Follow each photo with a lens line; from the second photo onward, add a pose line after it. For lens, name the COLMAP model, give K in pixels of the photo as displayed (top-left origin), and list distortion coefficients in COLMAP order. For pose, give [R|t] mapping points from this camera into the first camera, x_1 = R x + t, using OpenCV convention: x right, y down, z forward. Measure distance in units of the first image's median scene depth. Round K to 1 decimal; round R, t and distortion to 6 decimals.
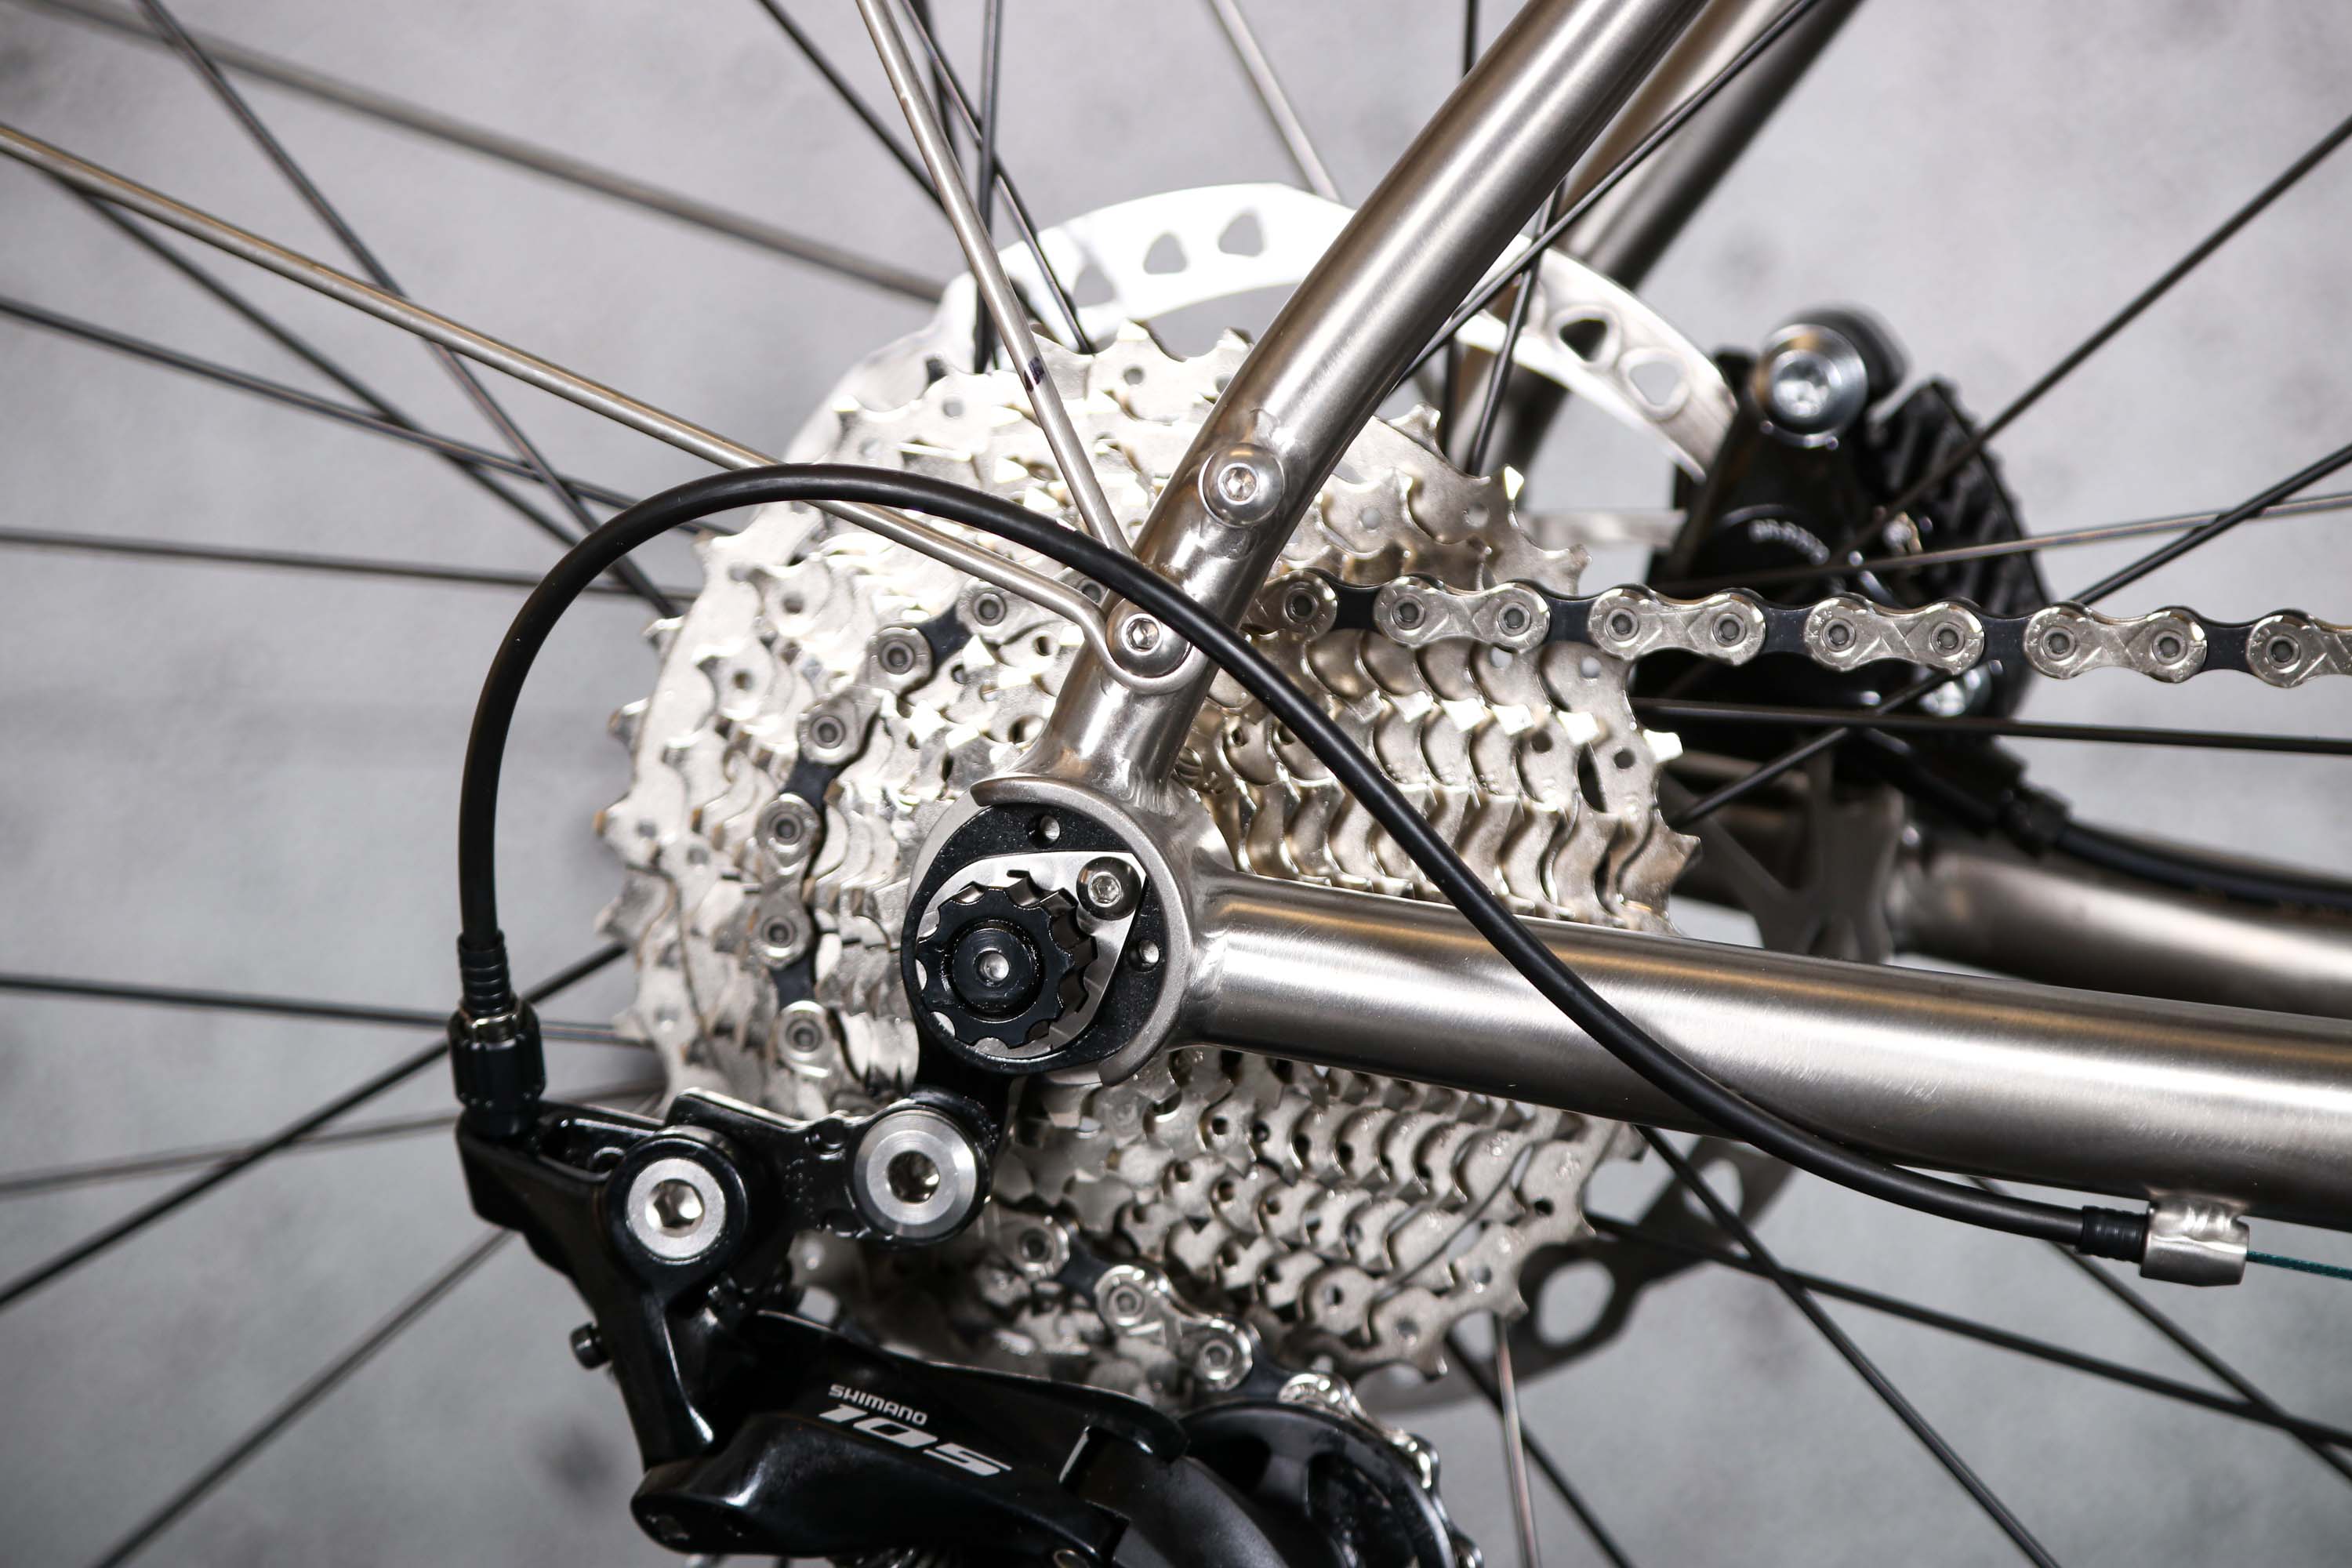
lens RADIAL K [[11440.1, 0, 1176.0], [0, 11440.1, 784.0], [0, 0, 1]] dist [0.830808, -0.826516]
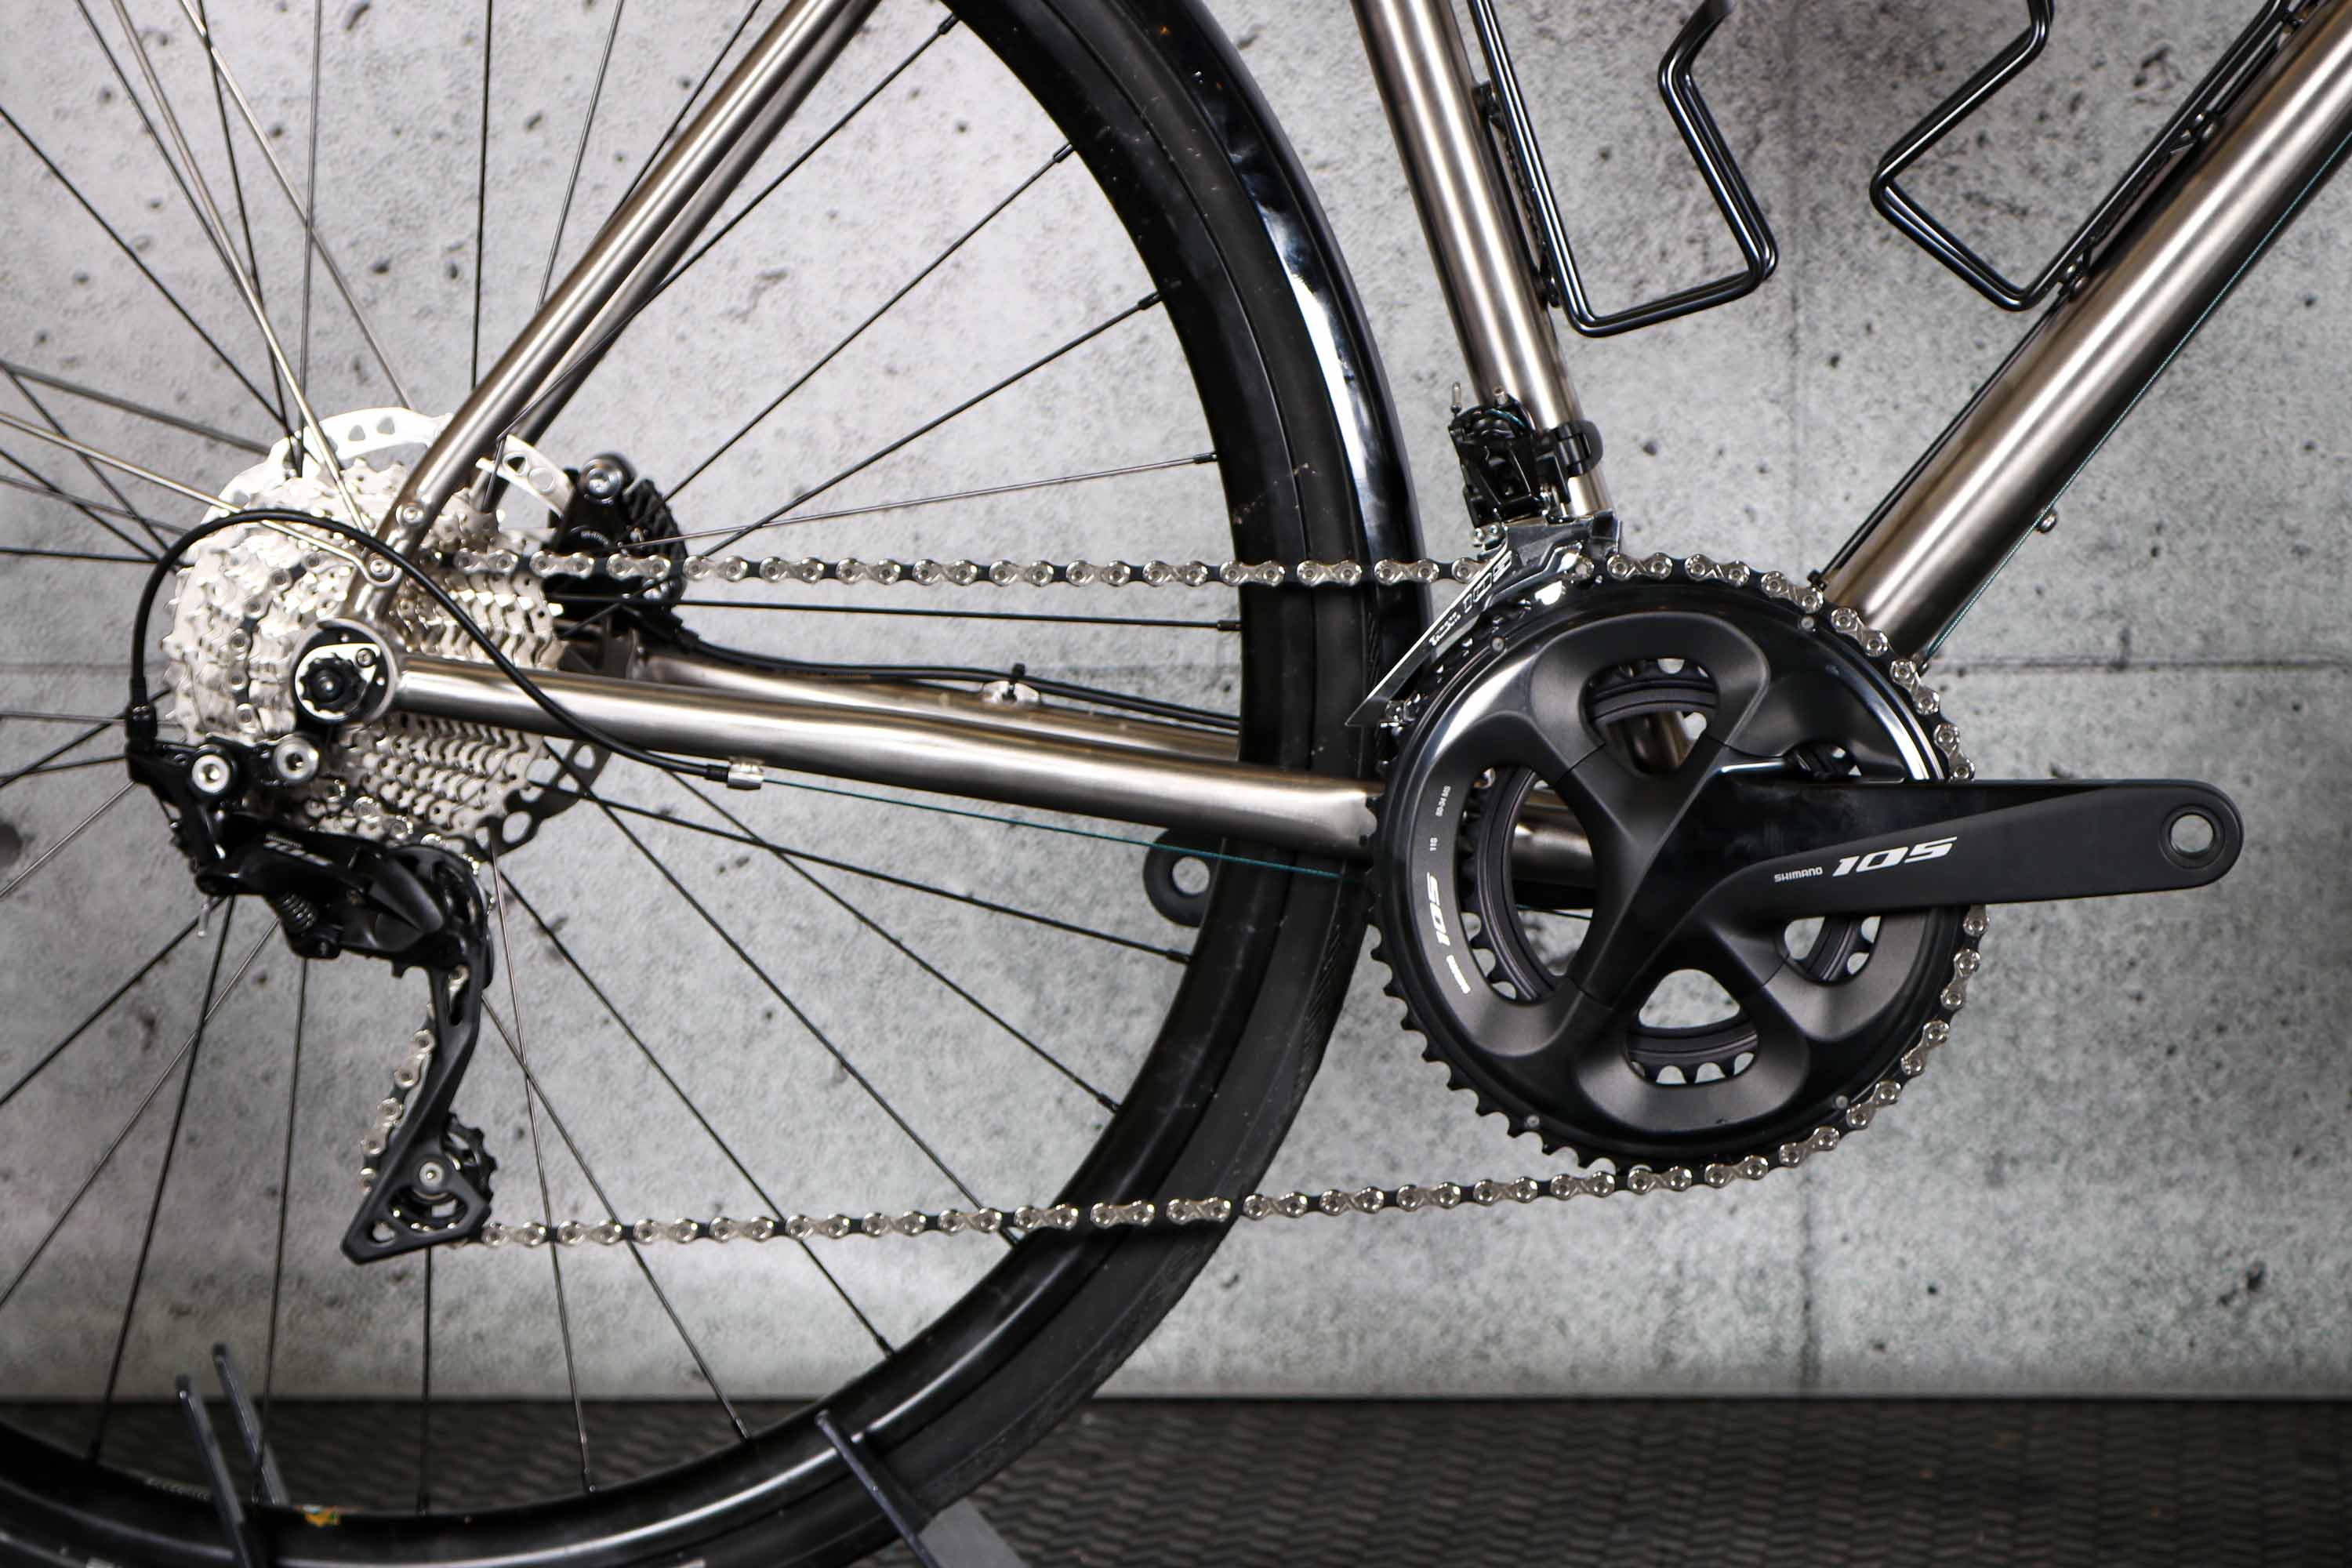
lens RADIAL K [[10359.5, 0, 1176.0], [0, 10359.5, 784.0], [0, 0, 1]] dist [0.323648, 6.270271]
pose [[0.991788, -0.013253, 0.127202, -0.129963], [0.014419, 0.999862, -0.008250, 0.062397], [-0.127075, 0.010016, 0.991843, -1.530646]]
